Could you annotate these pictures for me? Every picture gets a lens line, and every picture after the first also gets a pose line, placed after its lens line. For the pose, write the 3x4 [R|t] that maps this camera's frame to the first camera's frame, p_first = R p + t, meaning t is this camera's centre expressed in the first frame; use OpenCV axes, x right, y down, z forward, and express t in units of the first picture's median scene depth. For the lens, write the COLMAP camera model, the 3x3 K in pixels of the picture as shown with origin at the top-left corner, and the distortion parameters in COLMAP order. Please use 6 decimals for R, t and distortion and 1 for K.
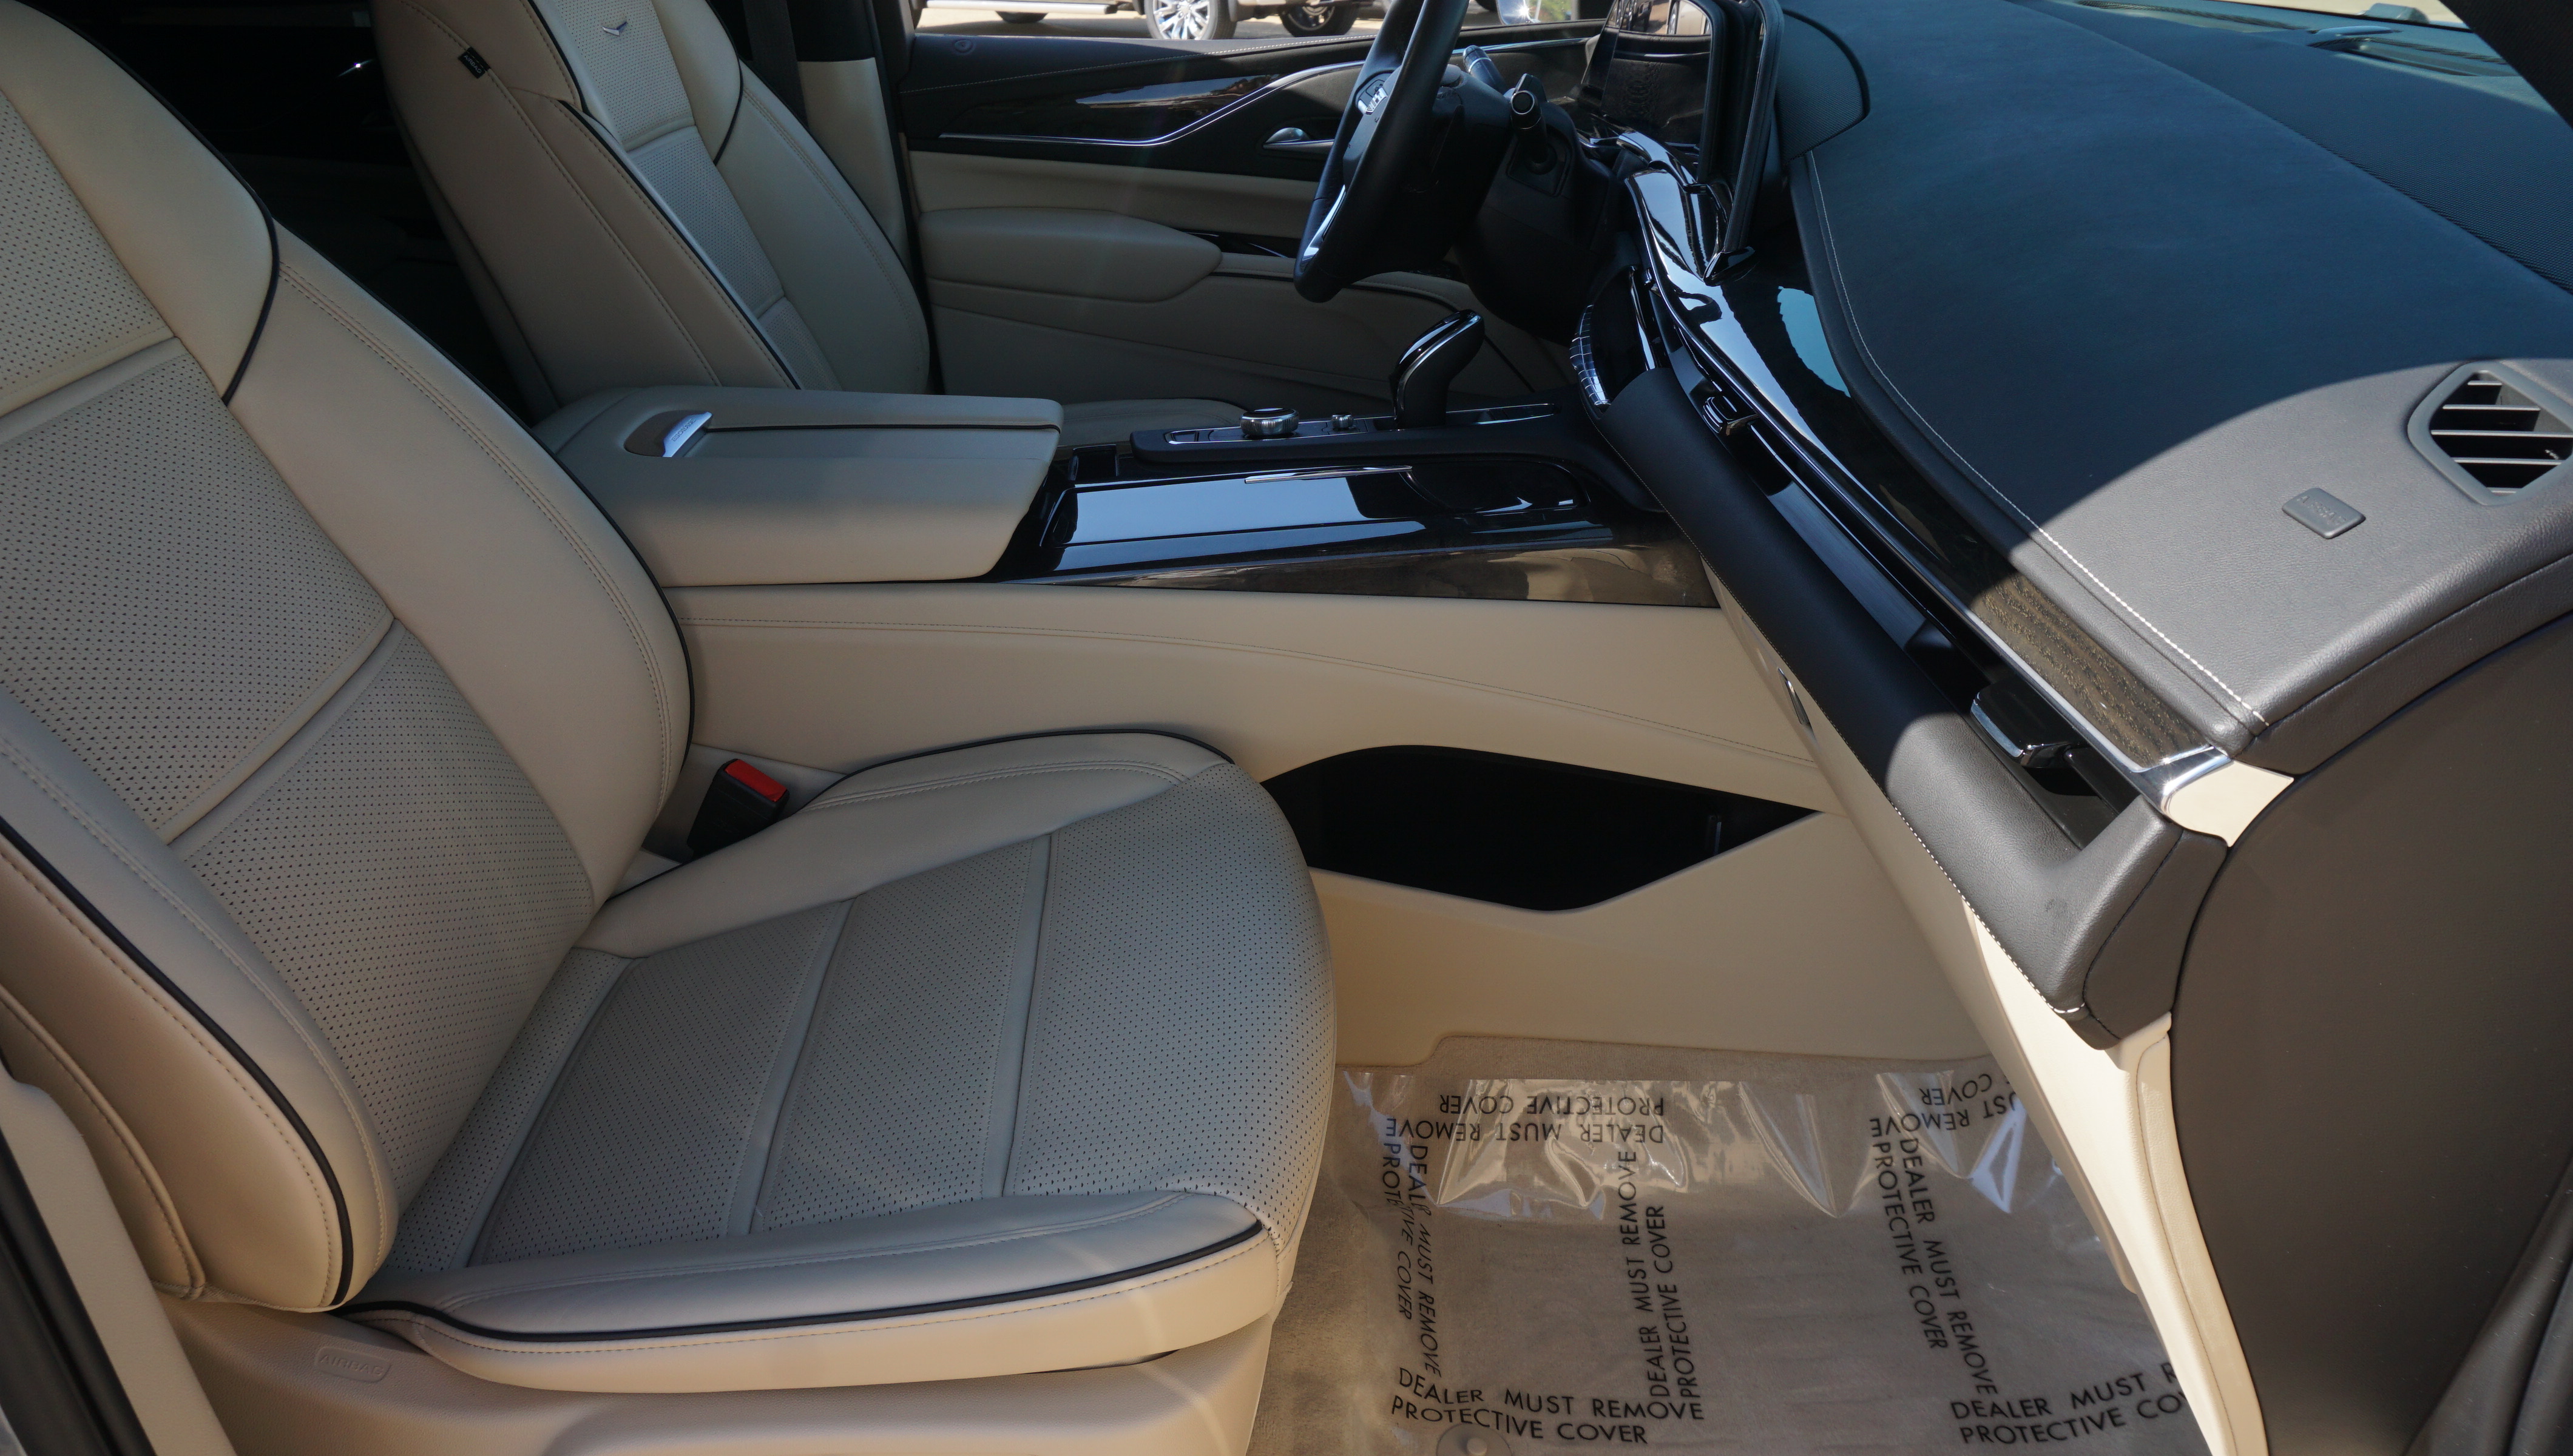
lens RADIAL K [[1718.5, 0, 1312.2], [0, 1718.5, 743.3], [0, 0, 1]] dist [-0.051013, 0.035740]
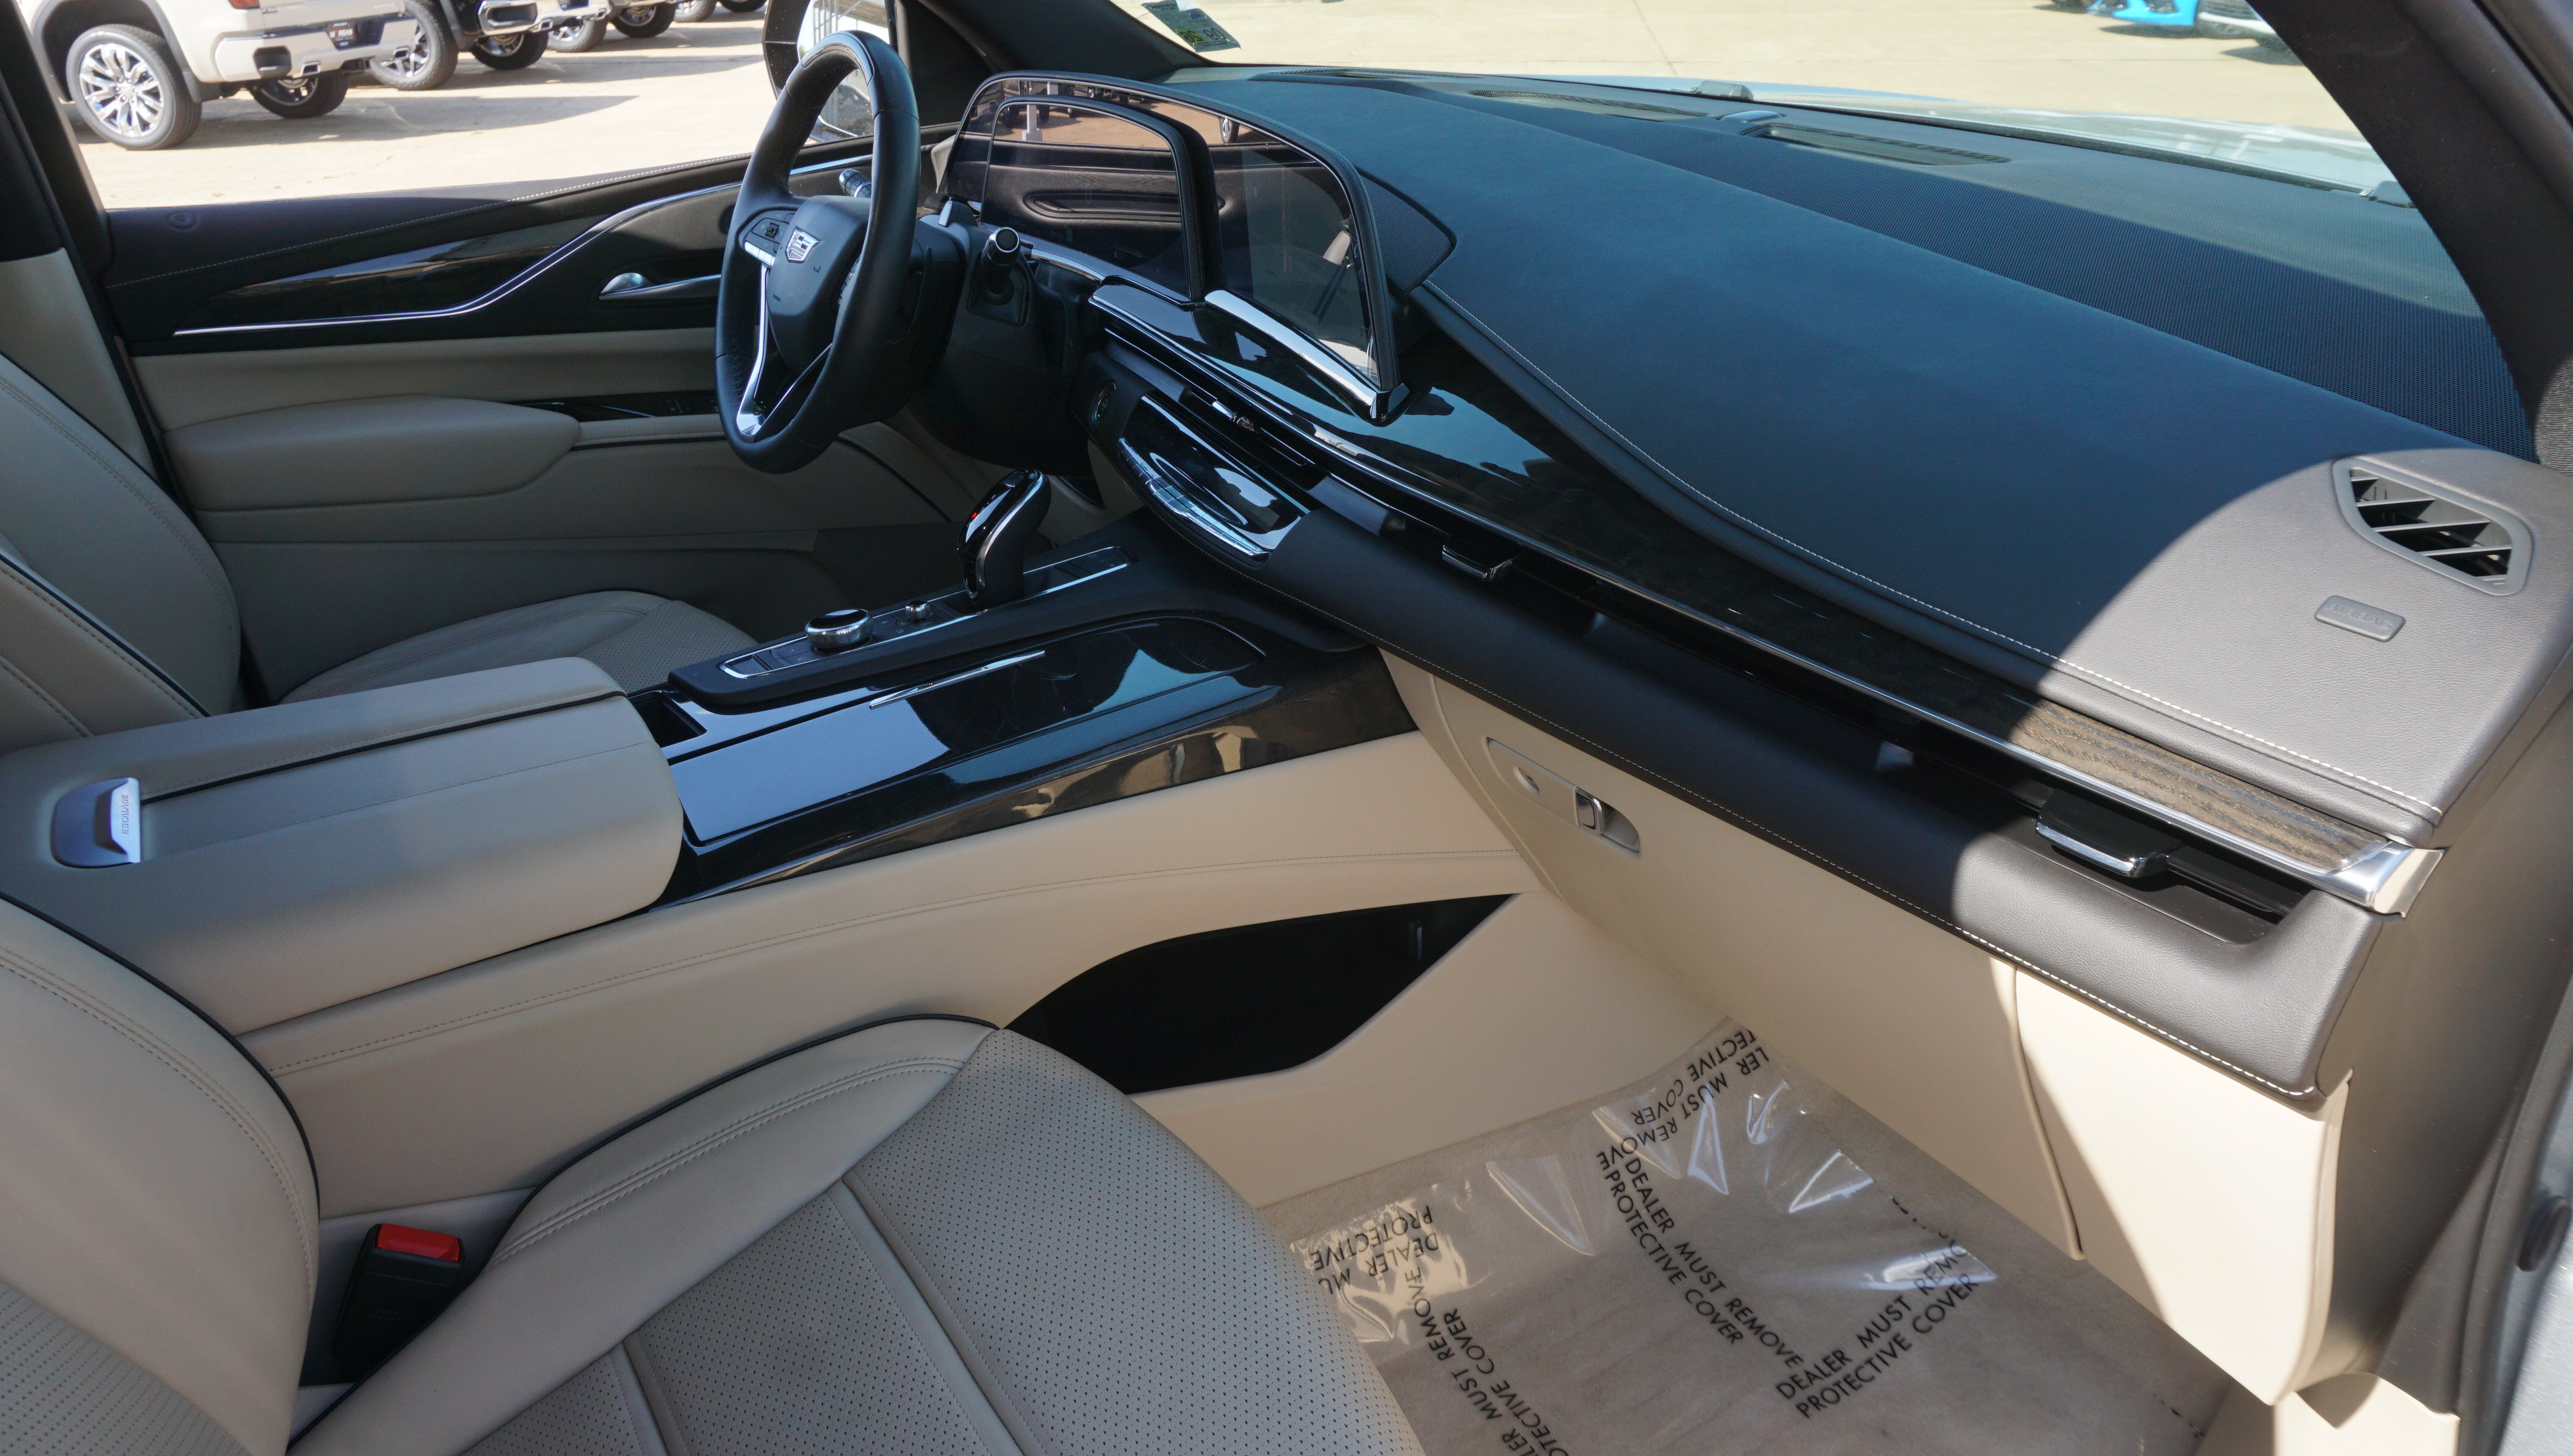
lens RADIAL K [[1718.5, 0, 1390.9], [0, 1718.5, 754.1], [0, 0, 1]] dist [-0.051013, 0.035740]
pose [[0.858599, -0.237008, 0.454571, -0.208963], [0.243816, 0.968796, 0.044597, -0.100200], [-0.450957, 0.072541, 0.889593, 0.097949]]
